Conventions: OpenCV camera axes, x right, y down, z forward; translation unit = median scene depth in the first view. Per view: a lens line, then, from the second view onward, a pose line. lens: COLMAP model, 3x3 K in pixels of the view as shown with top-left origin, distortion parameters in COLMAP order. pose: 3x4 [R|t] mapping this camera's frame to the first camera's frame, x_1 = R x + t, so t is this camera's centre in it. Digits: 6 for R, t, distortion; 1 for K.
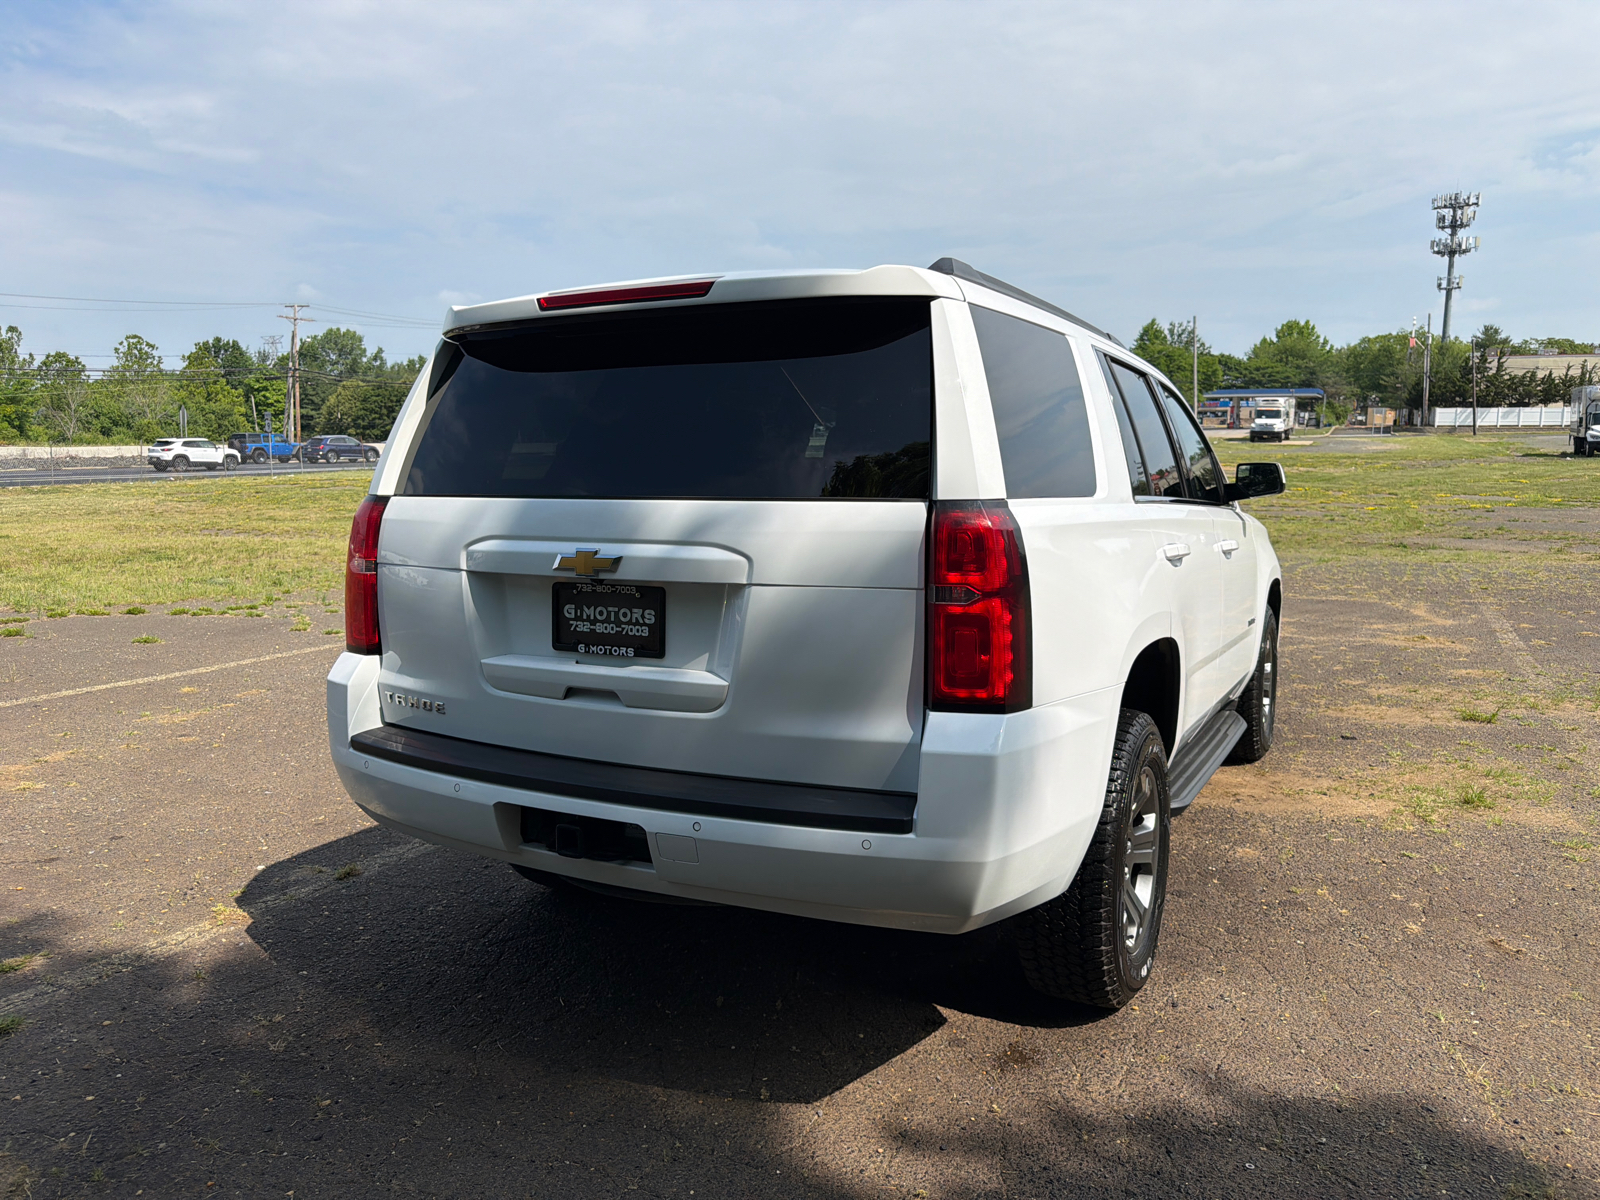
lens RADIAL K [[1154.0, 0, 787.7], [0, 1154.0, 598.5], [0, 0, 1]] dist [-0.003309, -0.005683]
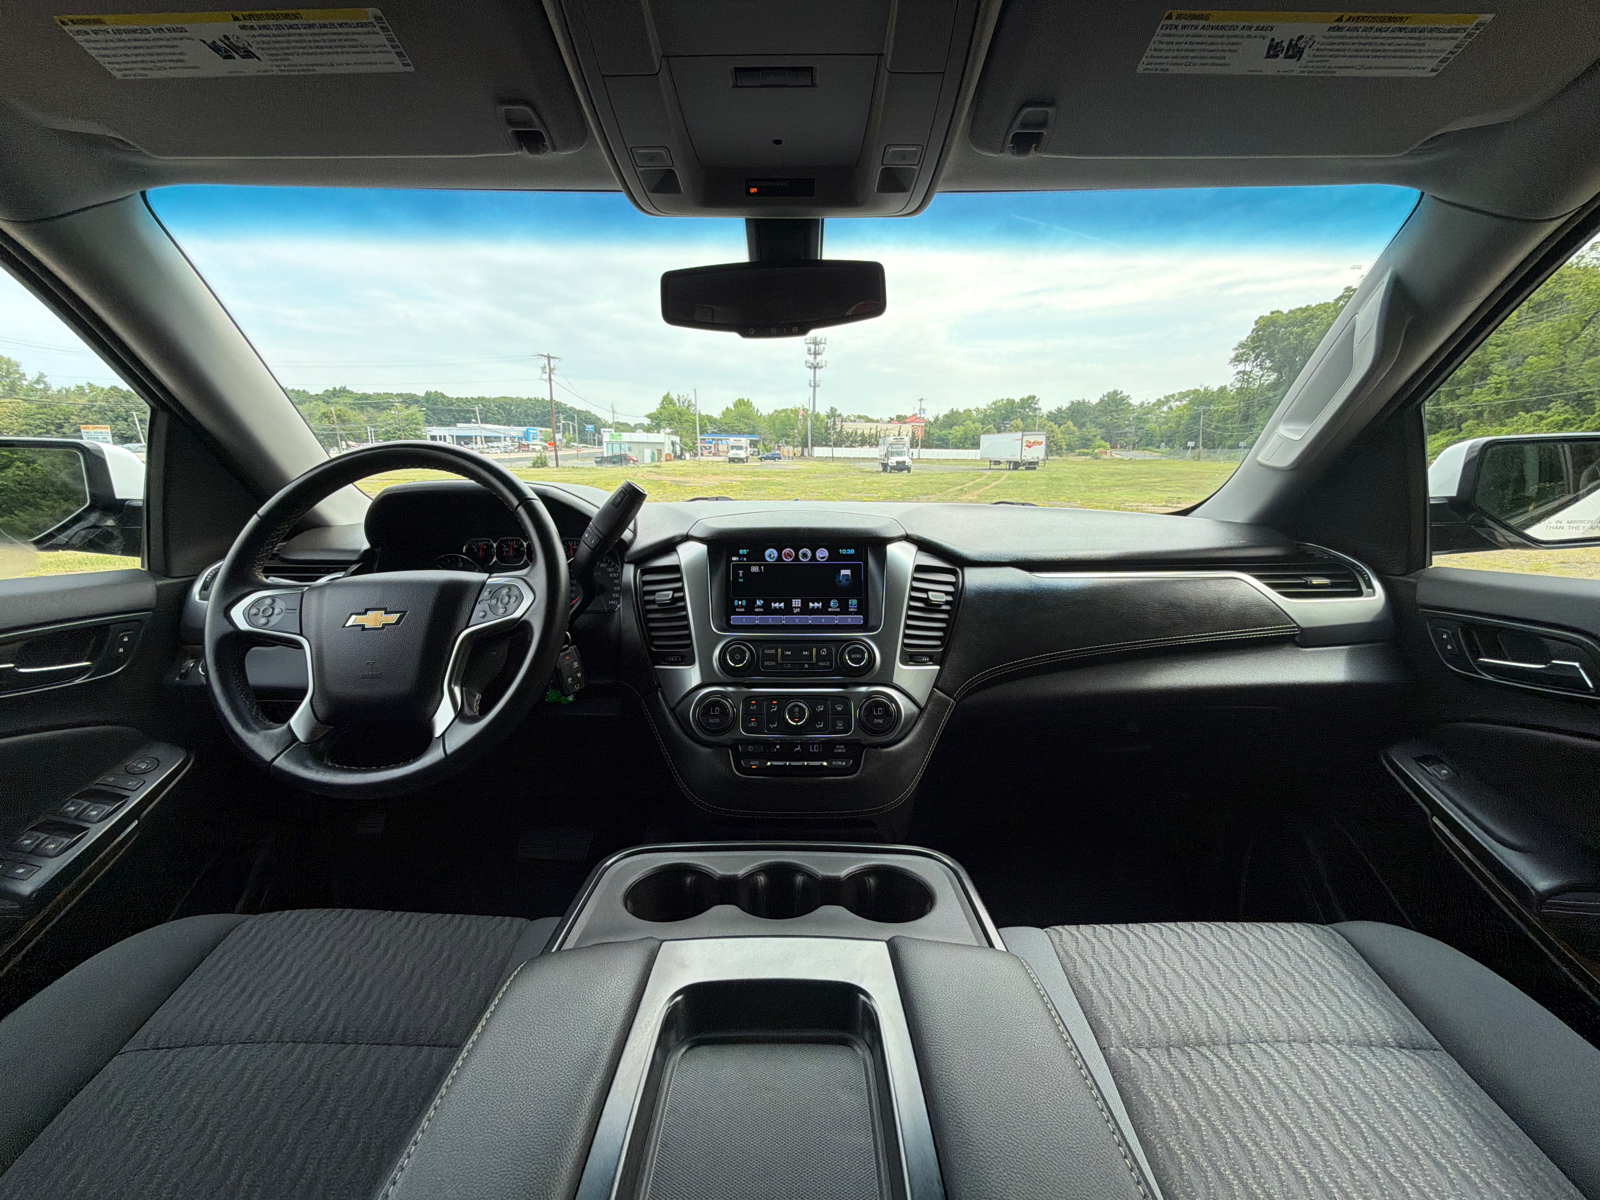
lens RADIAL K [[640.7, 0, 801.9], [0, 640.7, 595.1], [0, 0, 1]] dist [-0.001321, -0.000075]
pose [[0.875157, -0.081262, 0.476967, 0.160784], [0.048414, 0.995555, 0.080783, -0.107685], [-0.481411, -0.047606, 0.875201, 1.019970]]
